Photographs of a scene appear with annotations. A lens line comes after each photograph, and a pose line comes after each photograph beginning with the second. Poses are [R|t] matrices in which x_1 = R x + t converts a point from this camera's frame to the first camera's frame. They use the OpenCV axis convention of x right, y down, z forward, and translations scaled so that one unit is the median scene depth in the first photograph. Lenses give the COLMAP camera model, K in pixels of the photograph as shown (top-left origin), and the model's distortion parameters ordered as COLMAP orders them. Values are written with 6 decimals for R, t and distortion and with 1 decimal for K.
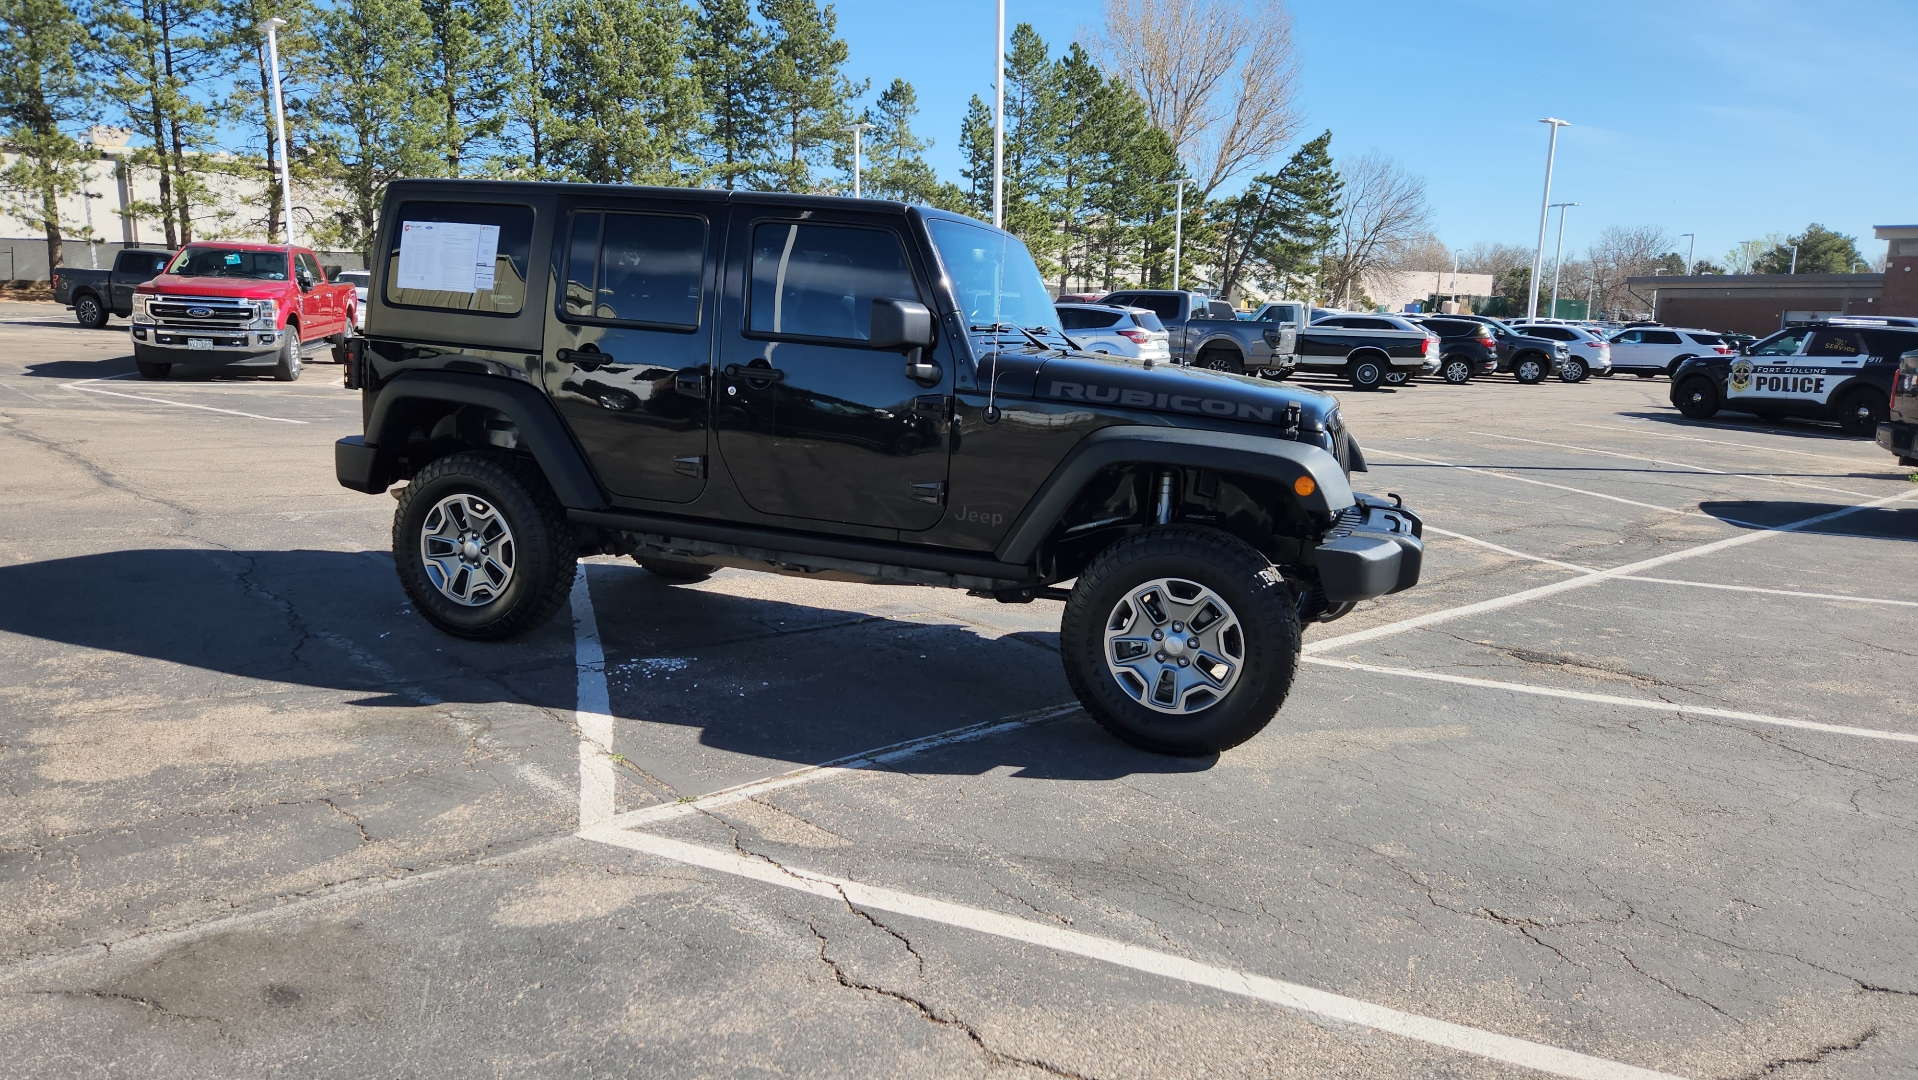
lens RADIAL K [[1285.7, 0, 925.3], [0, 1285.7, 532.1], [0, 0, 1]] dist [0.069585, -0.053989]
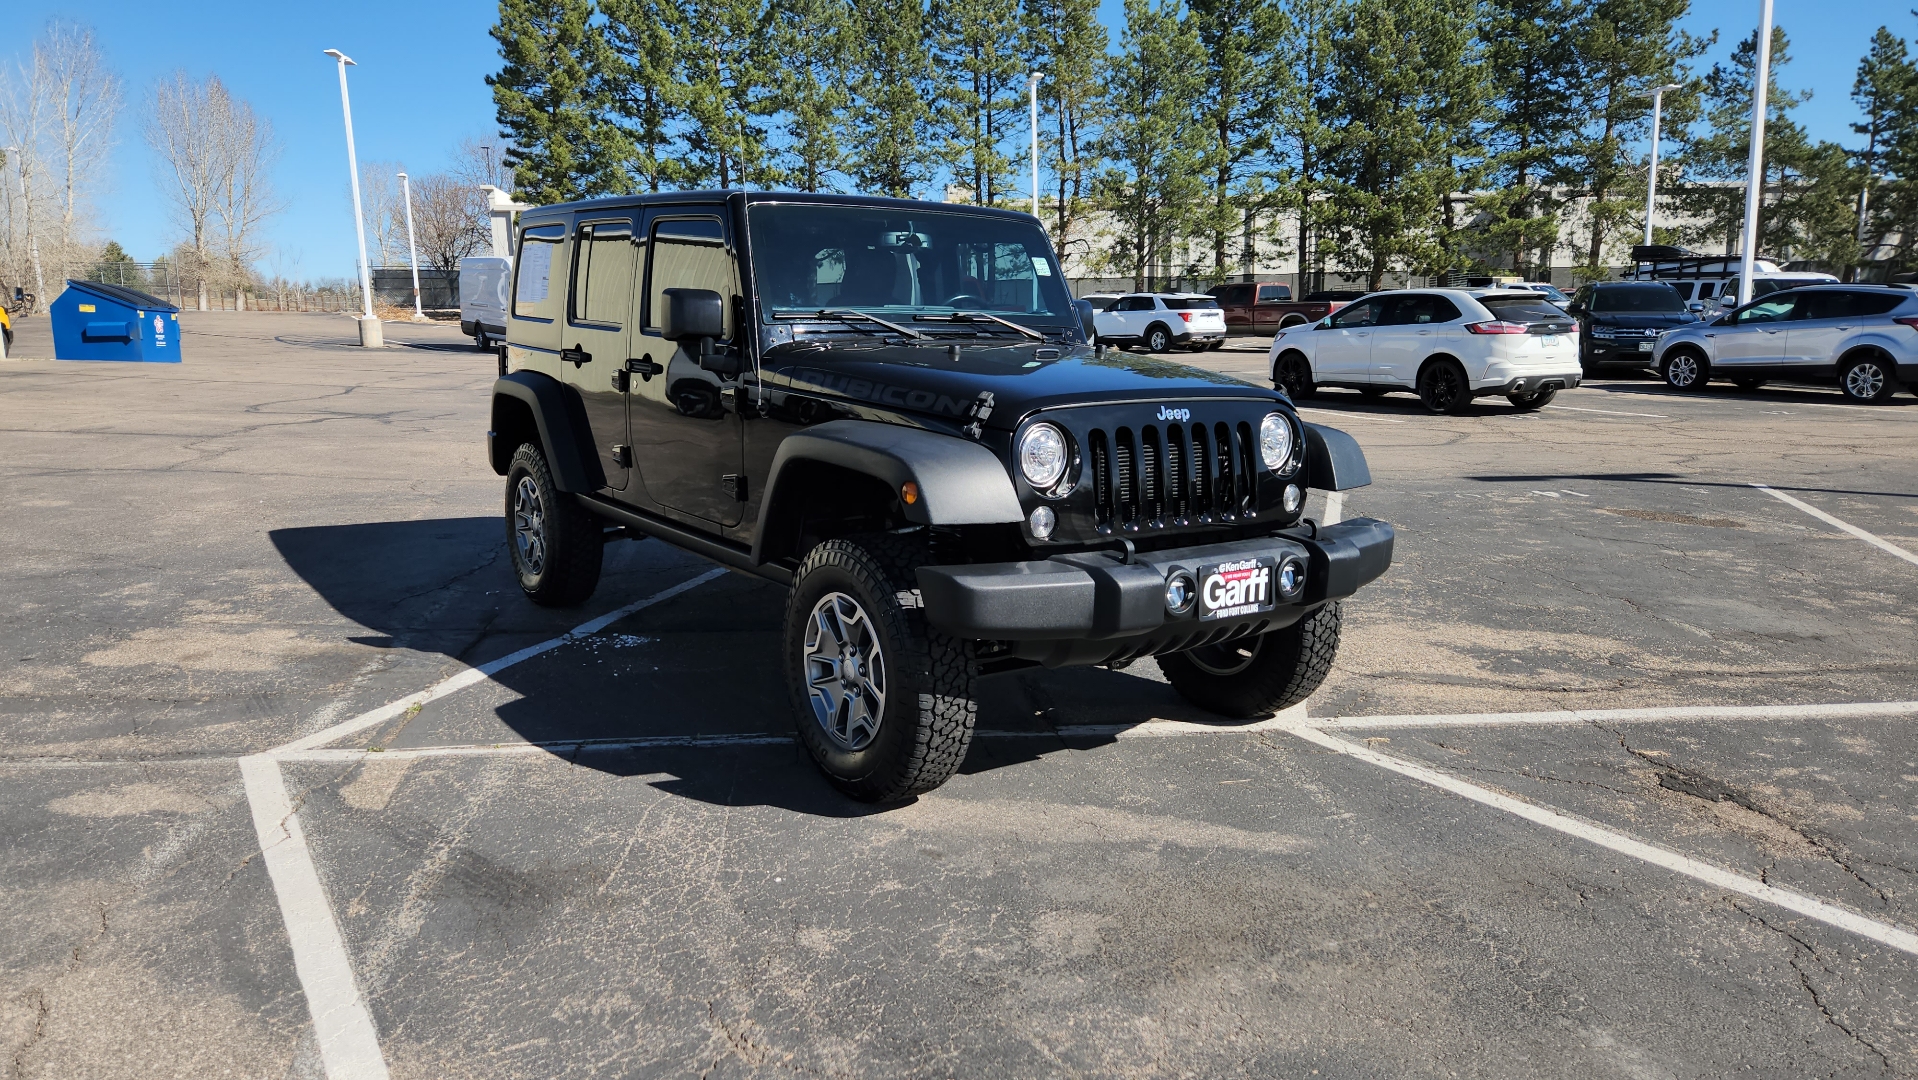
lens RADIAL K [[1285.7, 0, 918.8], [0, 1285.7, 538.0], [0, 0, 1]] dist [0.069585, -0.053989]
pose [[0.816048, 0.062614, -0.574582, 0.061296], [-0.066022, 0.997706, 0.014956, -0.001541], [0.574201, 0.025730, 0.818310, 0.026064]]
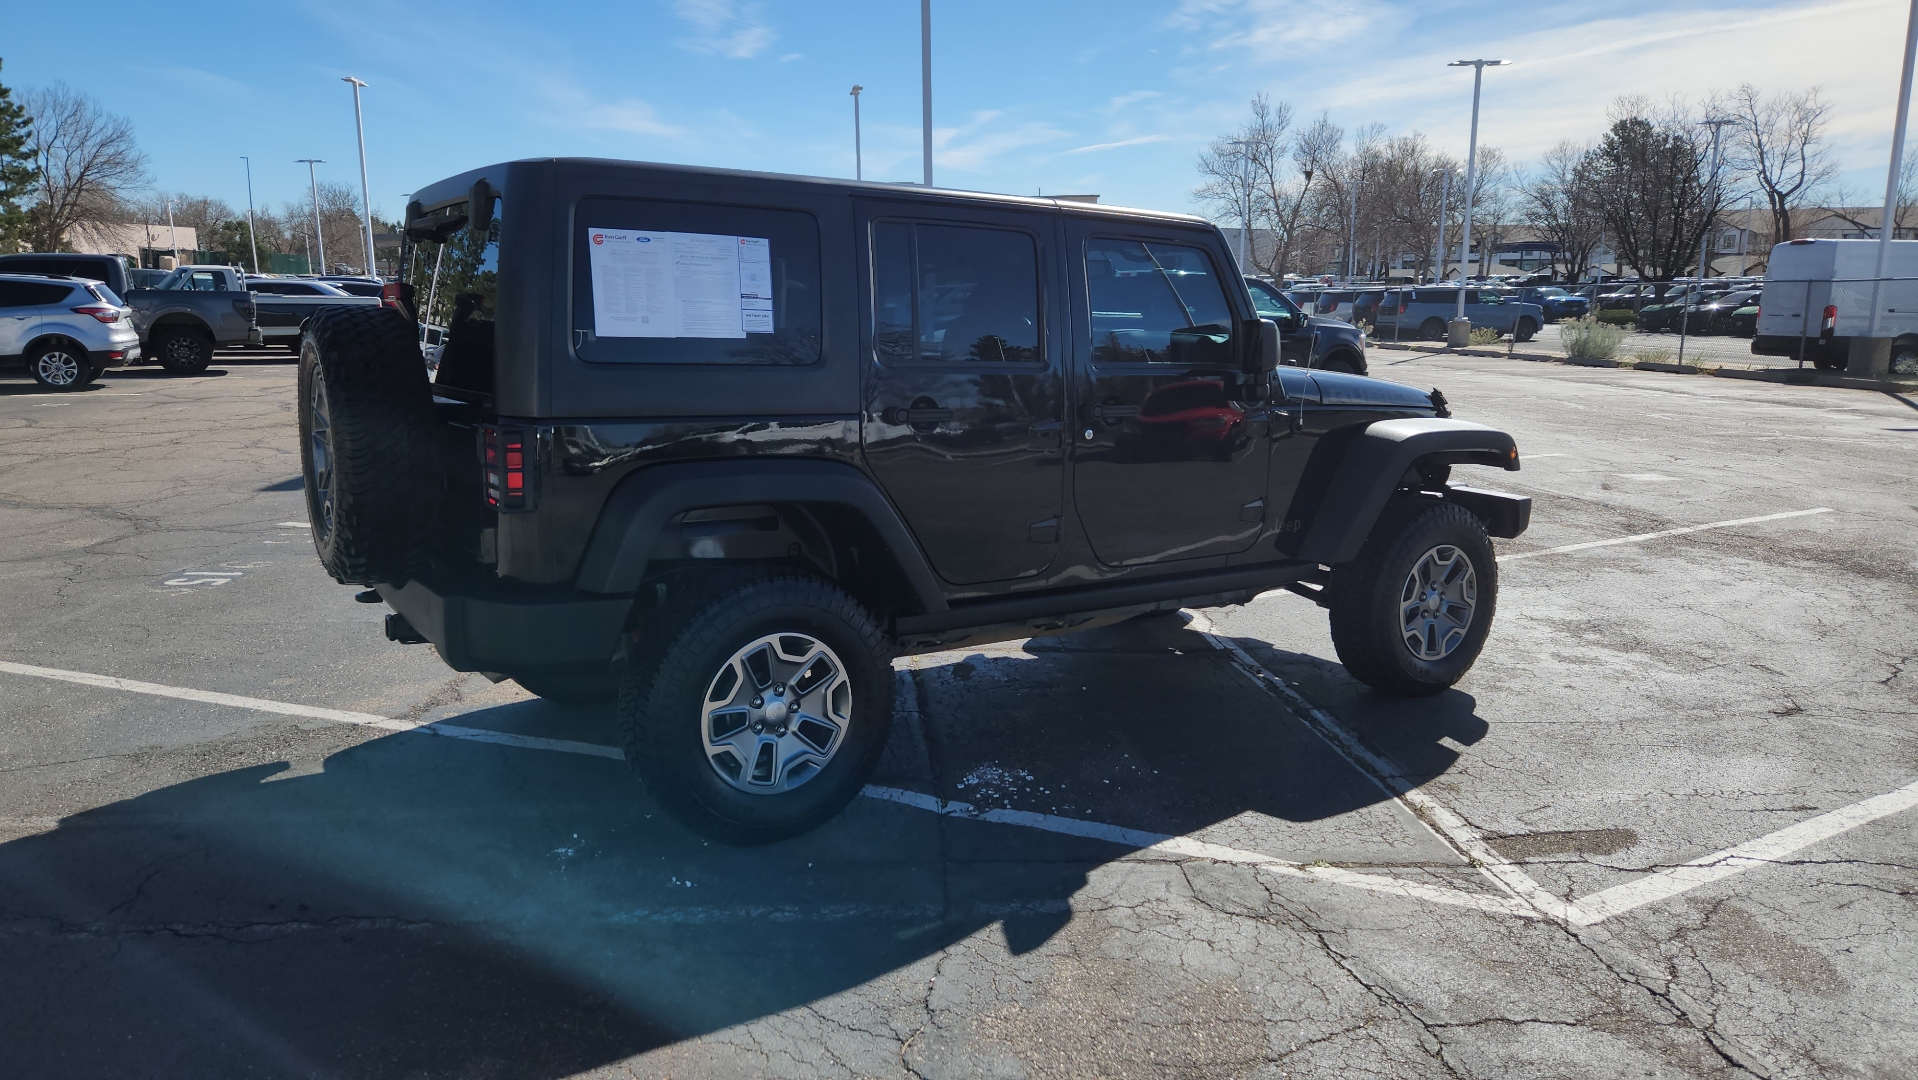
lens RADIAL K [[1284.0, 0, 912.2], [0, 1284.0, 515.2], [0, 0, 1]] dist [0.069669, -0.055542]
pose [[0.604377, -0.167944, 0.778797, -0.084687], [0.150049, 0.984030, 0.095757, -0.014766], [-0.782441, 0.058985, 0.619925, 0.053292]]
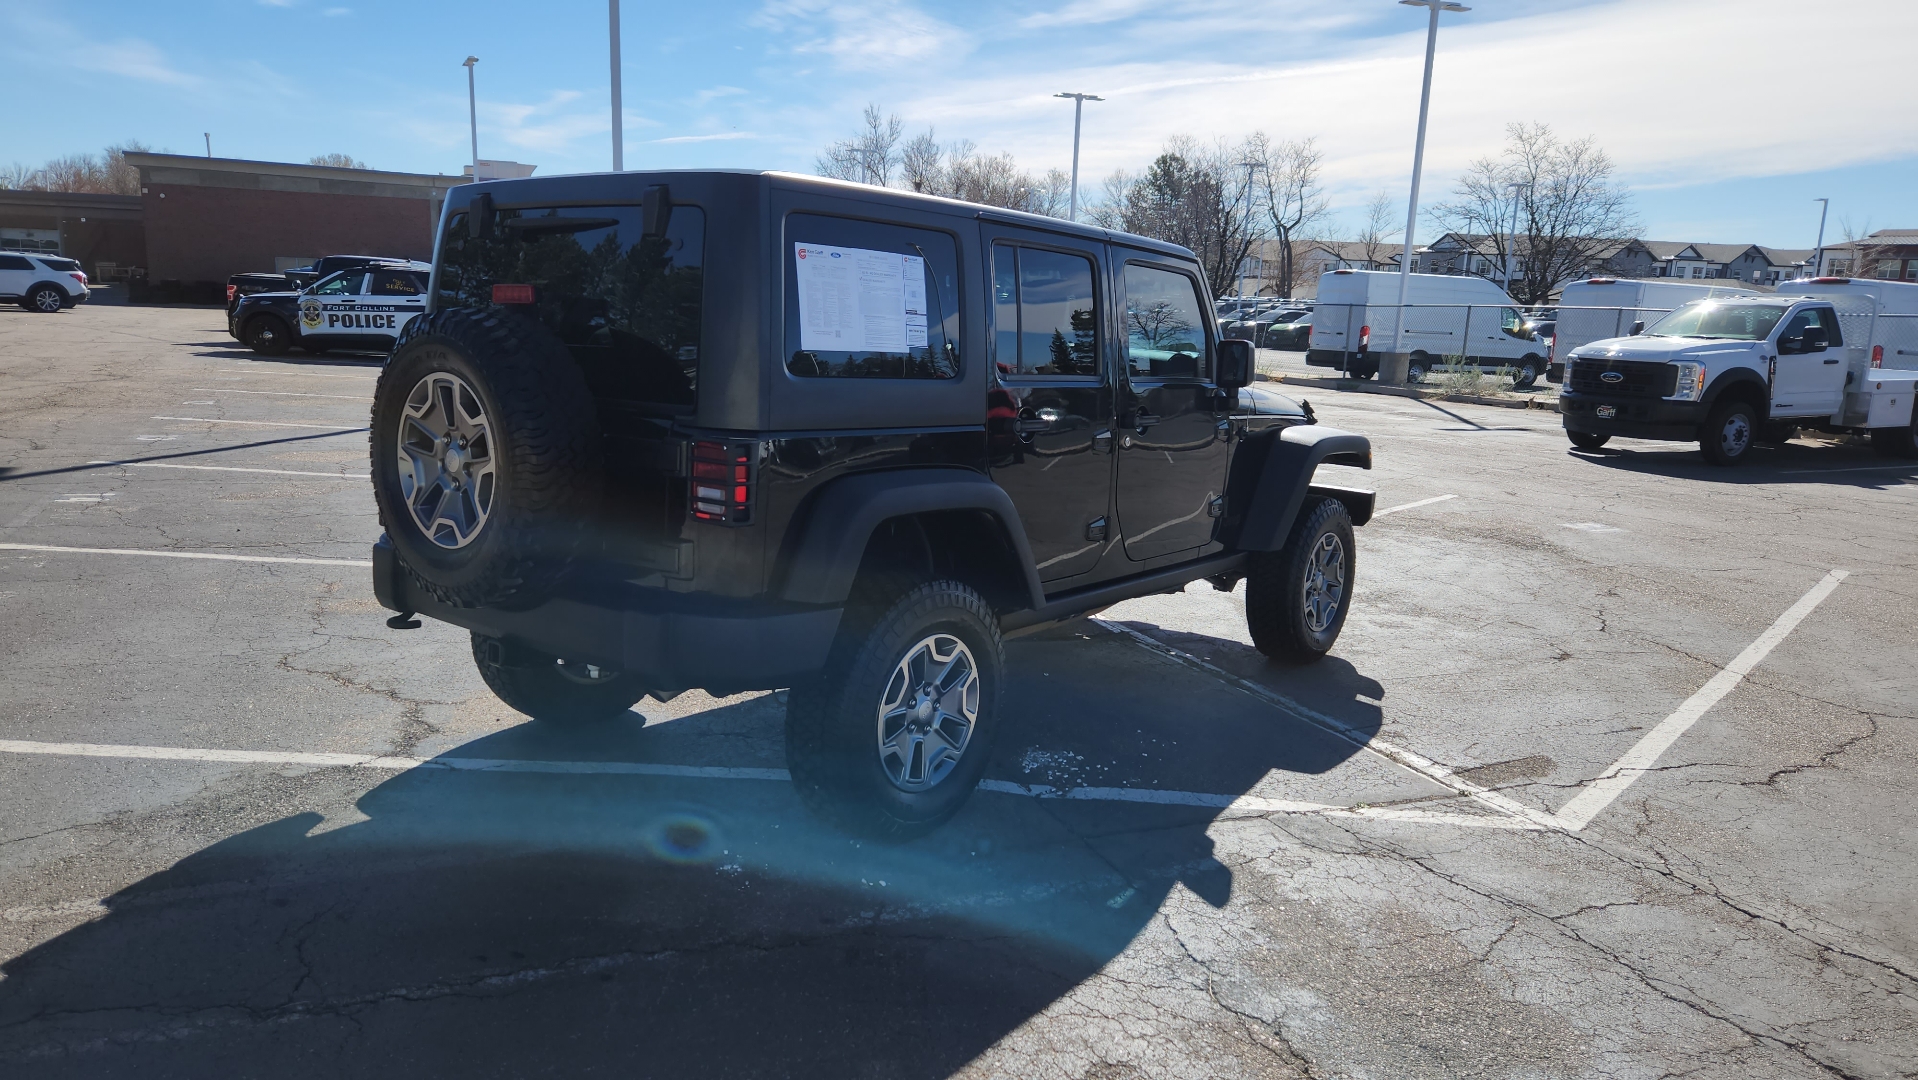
lens RADIAL K [[1284.0, 0, 952.4], [0, 1284.0, 516.7], [0, 0, 1]] dist [0.069669, -0.055542]
pose [[0.303526, -0.182422, 0.935197, -0.102145], [0.130631, 0.980201, 0.148803, -0.020116], [-0.943826, 0.077000, 0.321346, 0.077548]]
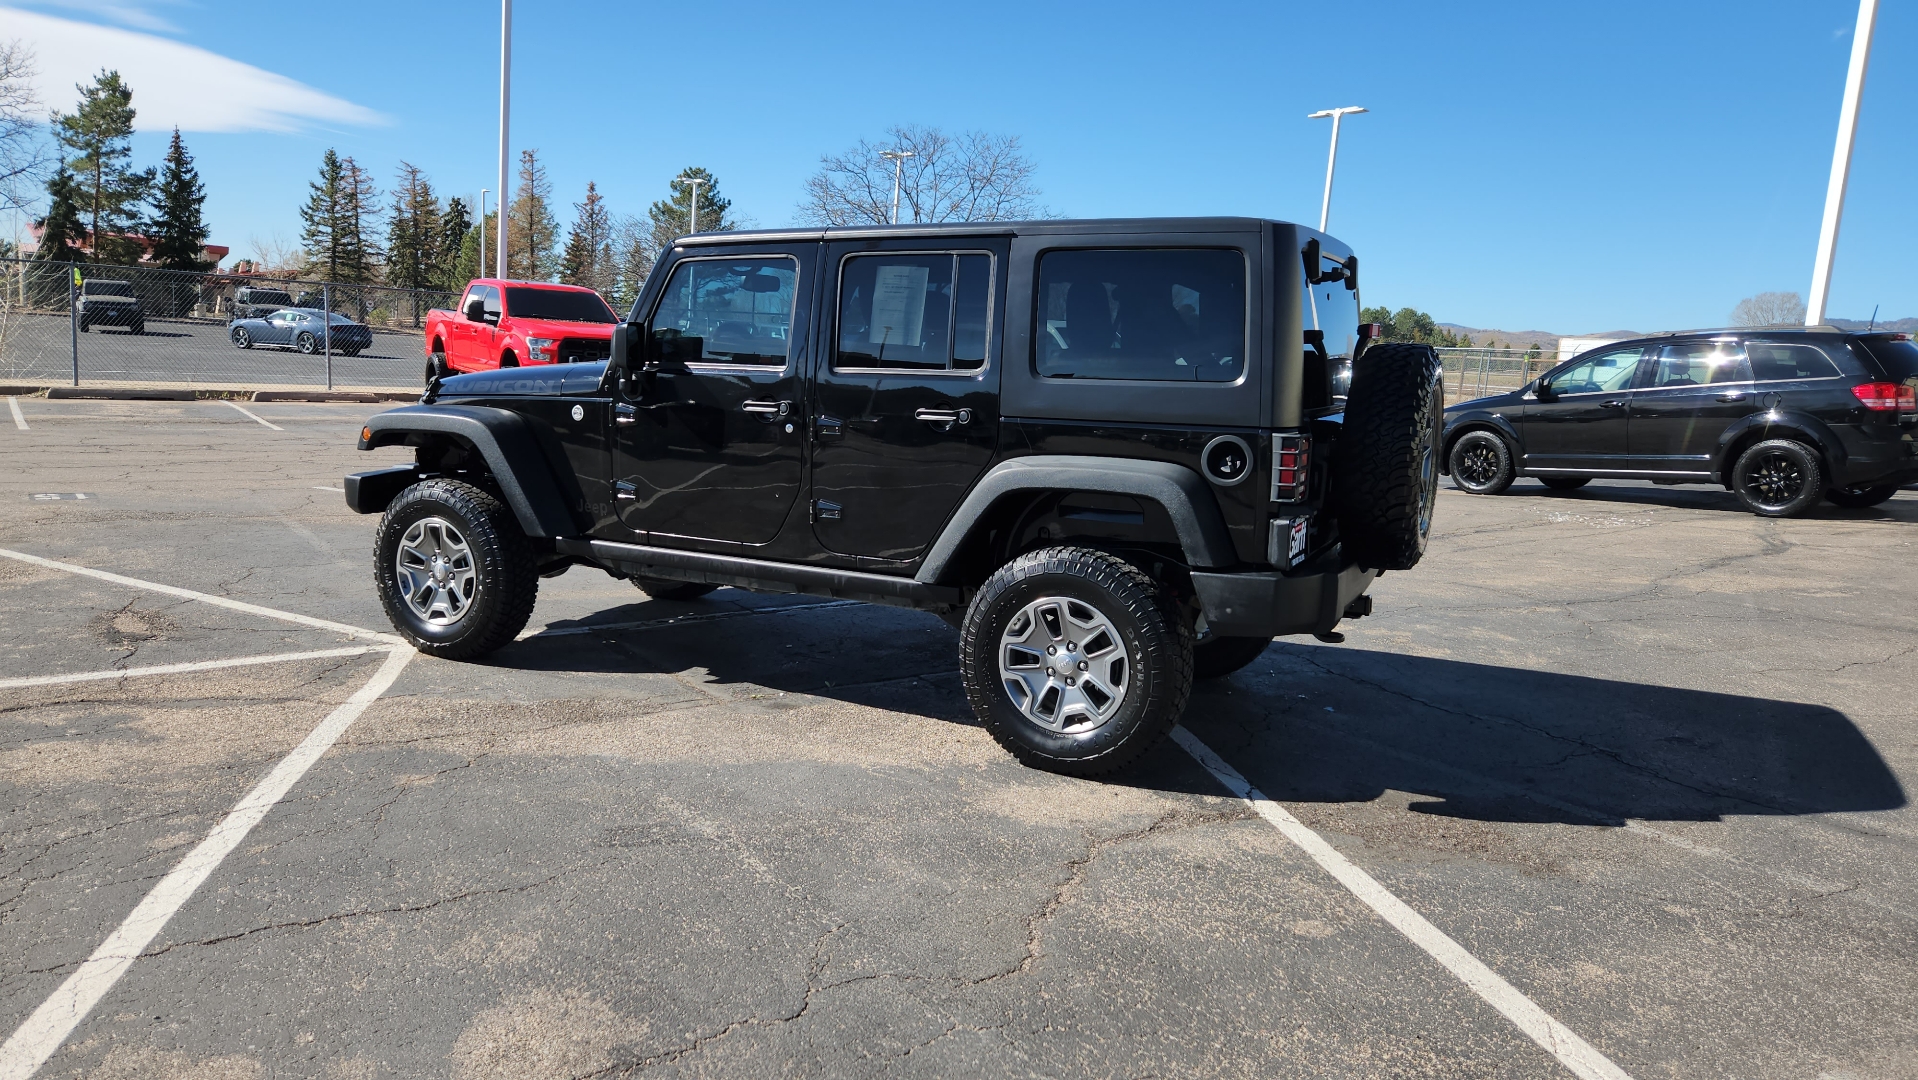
lens RADIAL K [[1284.0, 0, 930.3], [0, 1284.0, 531.1], [0, 0, 1]] dist [0.069669, -0.055542]
pose [[-0.990817, -0.102693, 0.087957, -0.022040], [-0.071048, 0.948887, 0.307514, -0.036714], [-0.115041, 0.298441, -0.947470, 0.213096]]
